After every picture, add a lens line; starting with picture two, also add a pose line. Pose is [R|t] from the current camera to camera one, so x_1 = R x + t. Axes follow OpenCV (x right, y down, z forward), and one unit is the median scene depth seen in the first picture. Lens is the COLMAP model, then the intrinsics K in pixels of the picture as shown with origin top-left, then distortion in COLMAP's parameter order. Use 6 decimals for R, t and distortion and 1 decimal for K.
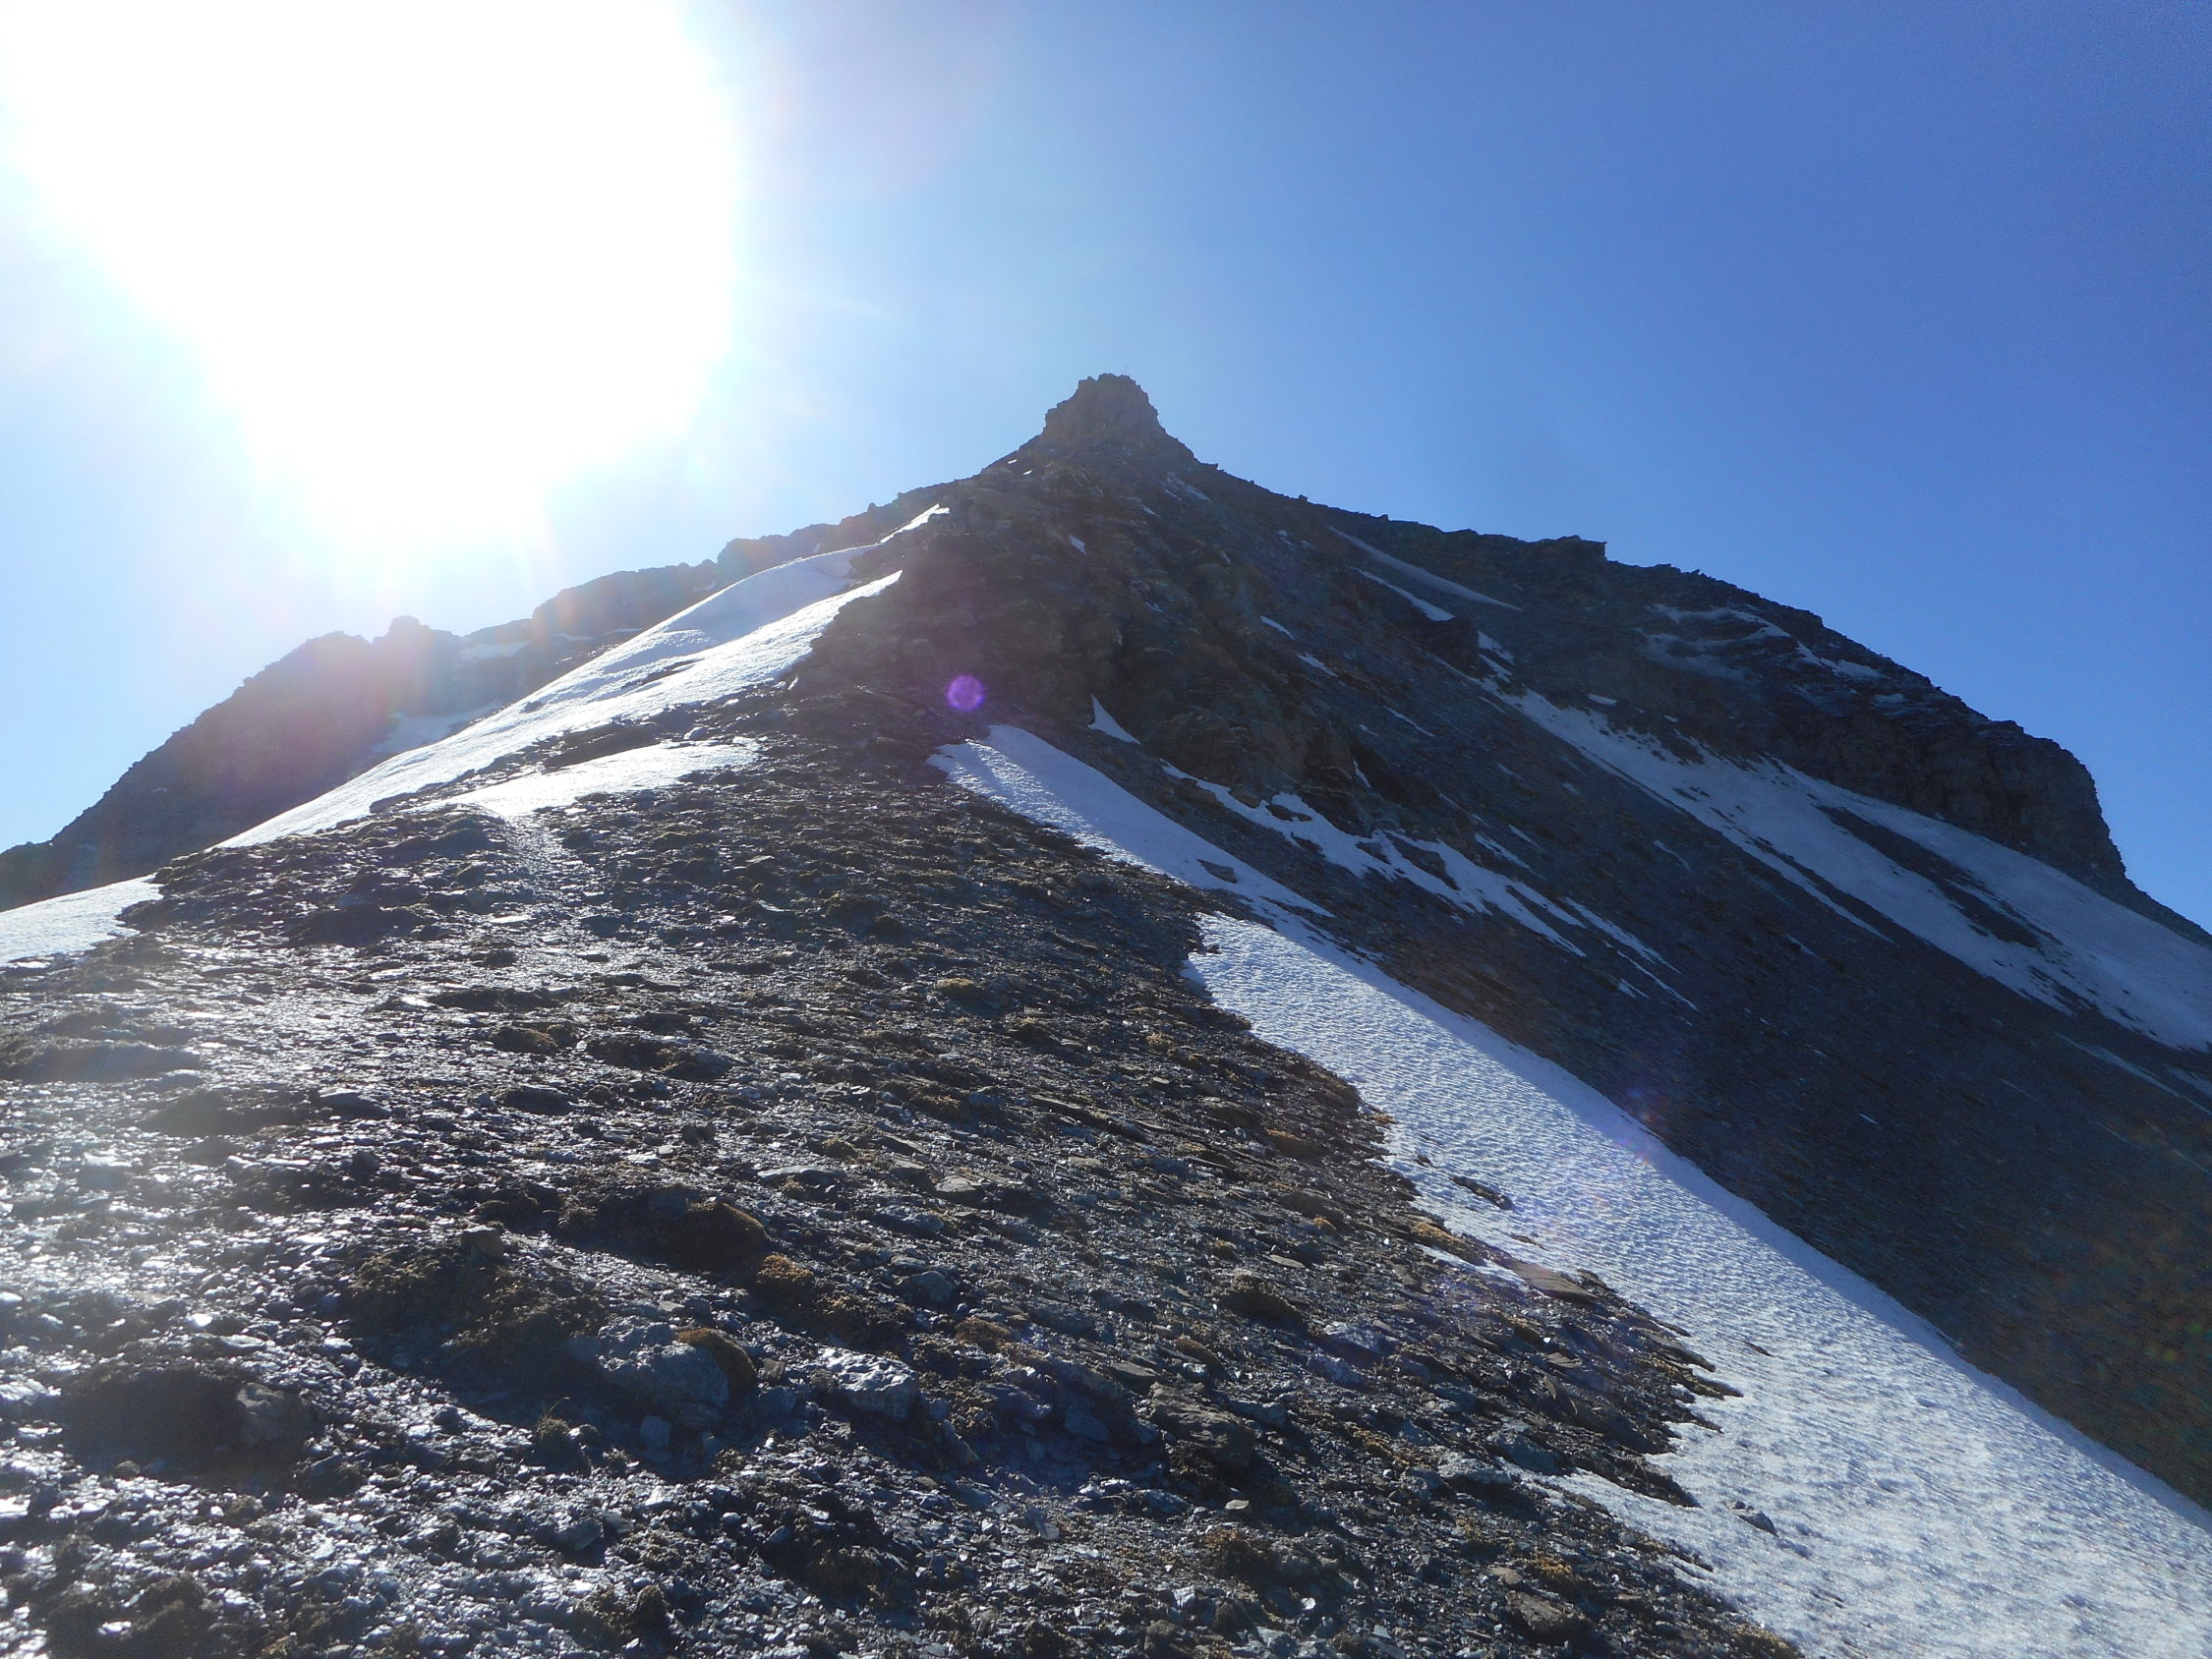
lens RADIAL K [[1617.5, 0, 1112.1], [0, 1617.5, 822.3], [0, 0, 1]] dist [-0.007364, -0.000978]
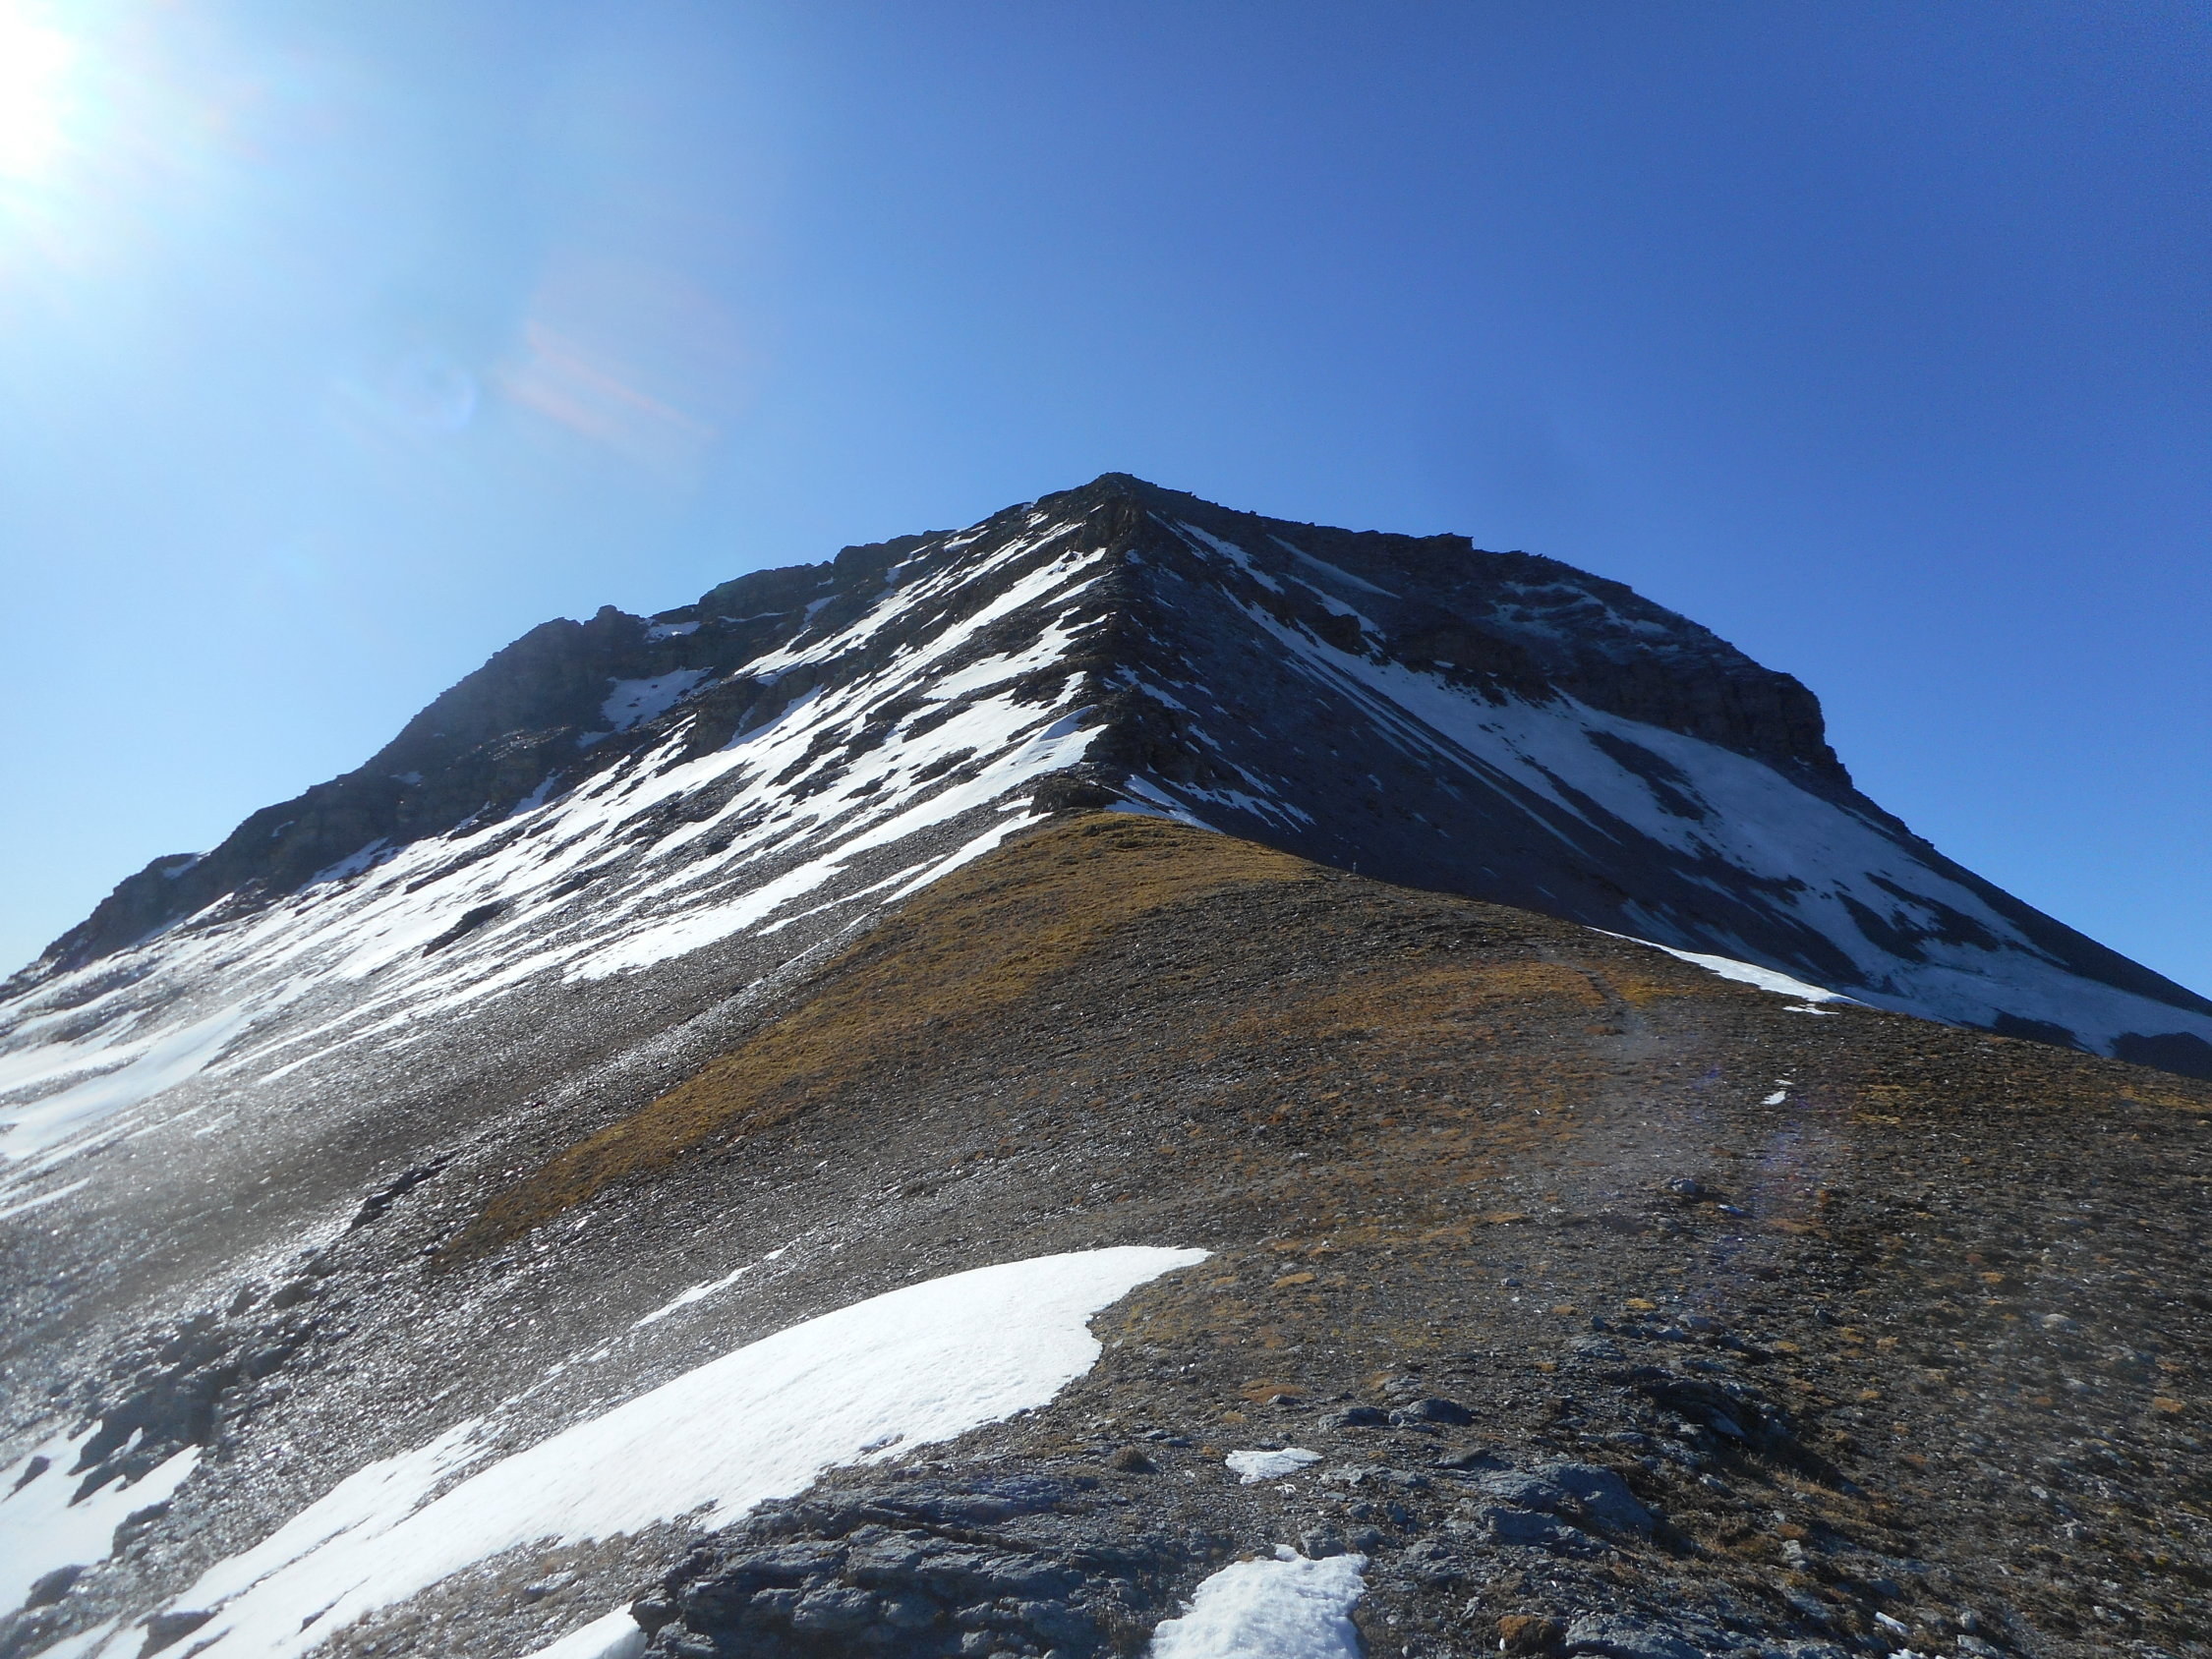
lens RADIAL K [[1617.5, 0, 1100.8], [0, 1617.5, 826.3], [0, 0, 1]] dist [-0.007364, -0.000978]
pose [[0.999816, -0.019000, -0.002569, -0.016162], [0.019128, 0.997617, 0.066286, -0.024293], [0.001304, -0.066323, 0.997797, -0.427311]]
